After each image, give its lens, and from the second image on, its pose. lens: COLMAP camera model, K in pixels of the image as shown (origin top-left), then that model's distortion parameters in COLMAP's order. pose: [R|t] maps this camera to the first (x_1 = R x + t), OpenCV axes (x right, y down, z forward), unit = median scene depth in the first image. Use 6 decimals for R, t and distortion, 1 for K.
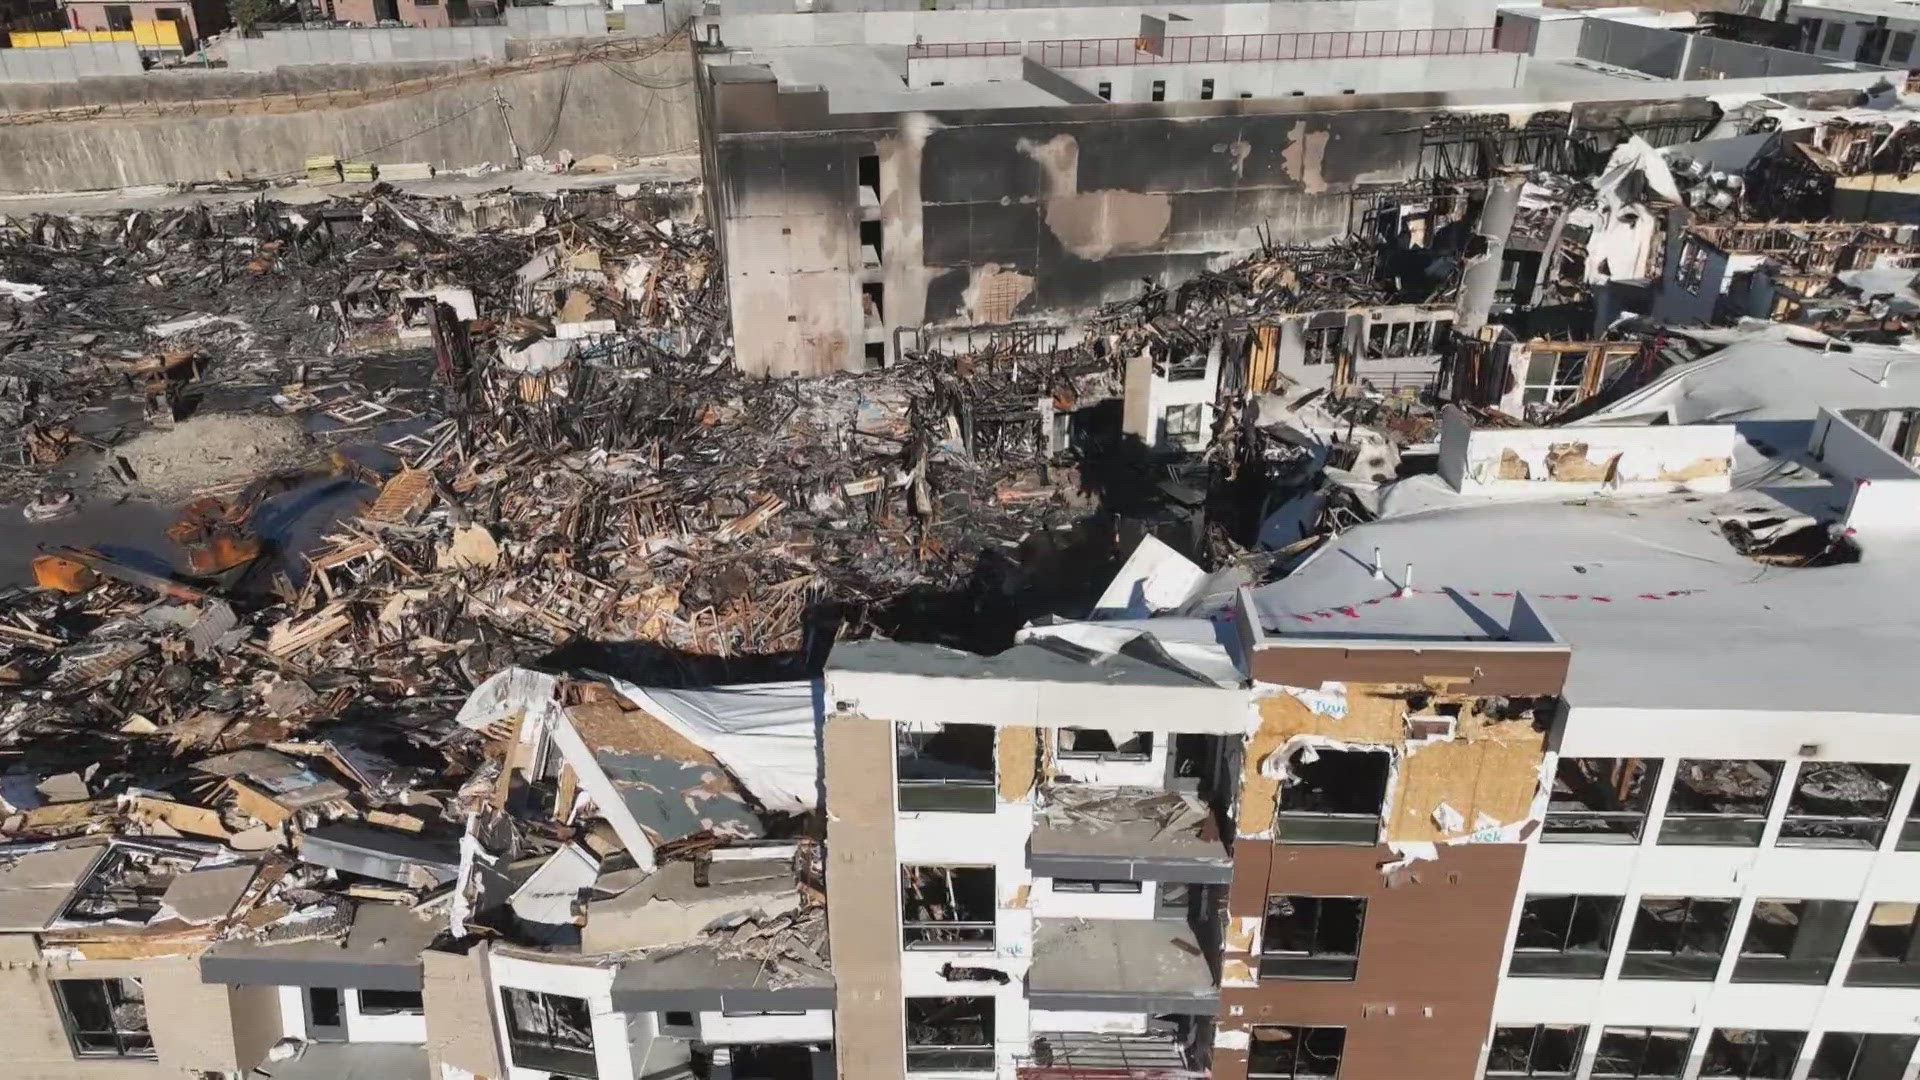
lens RADIAL K [[1359.4, 0, 960.0], [0, 1359.4, 540.0], [0, 0, 1]] dist [-0.014321, 0.027284]
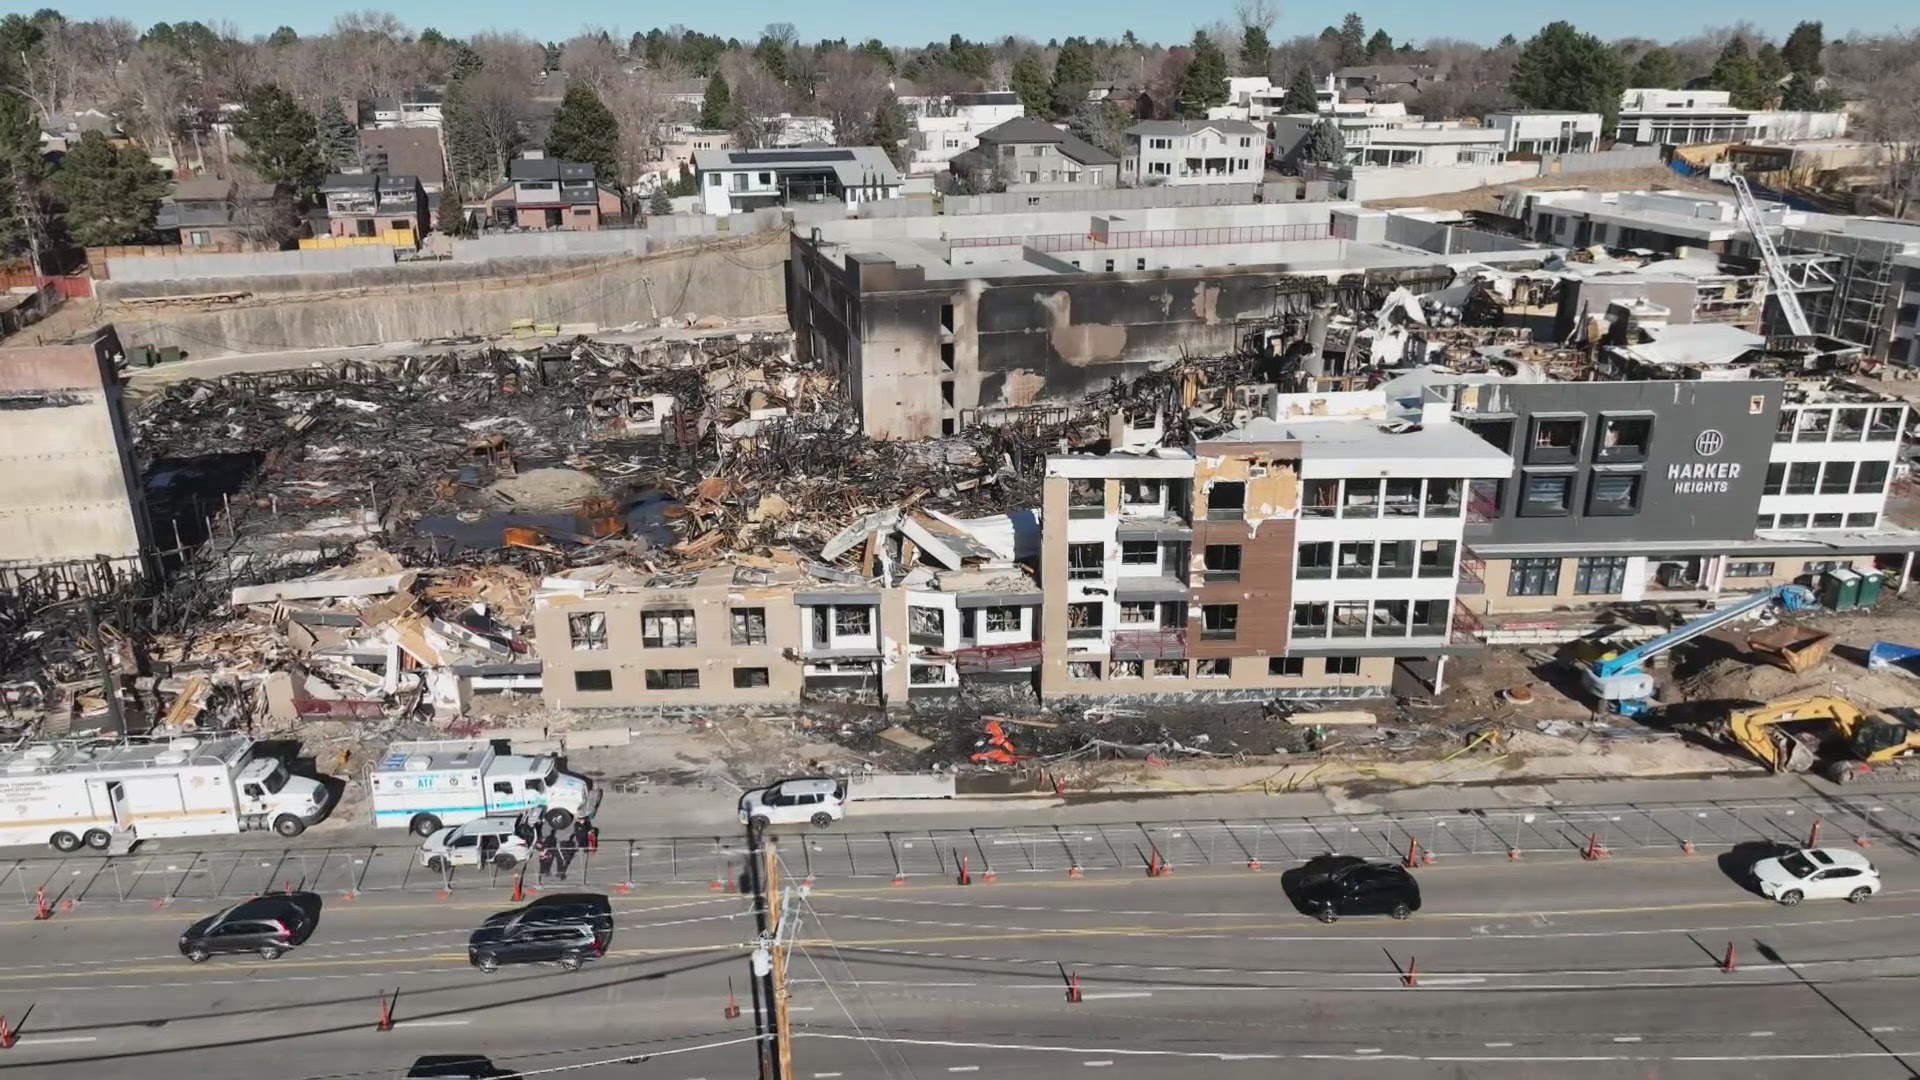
lens RADIAL K [[1359.4, 0, 960.0], [0, 1359.4, 540.0], [0, 0, 1]] dist [-0.014321, 0.027284]
pose [[0.998000, -0.025321, 0.057919, -0.144739], [0.032411, 0.991632, -0.124963, 0.197921], [-0.054270, 0.126590, 0.990469, -0.574170]]
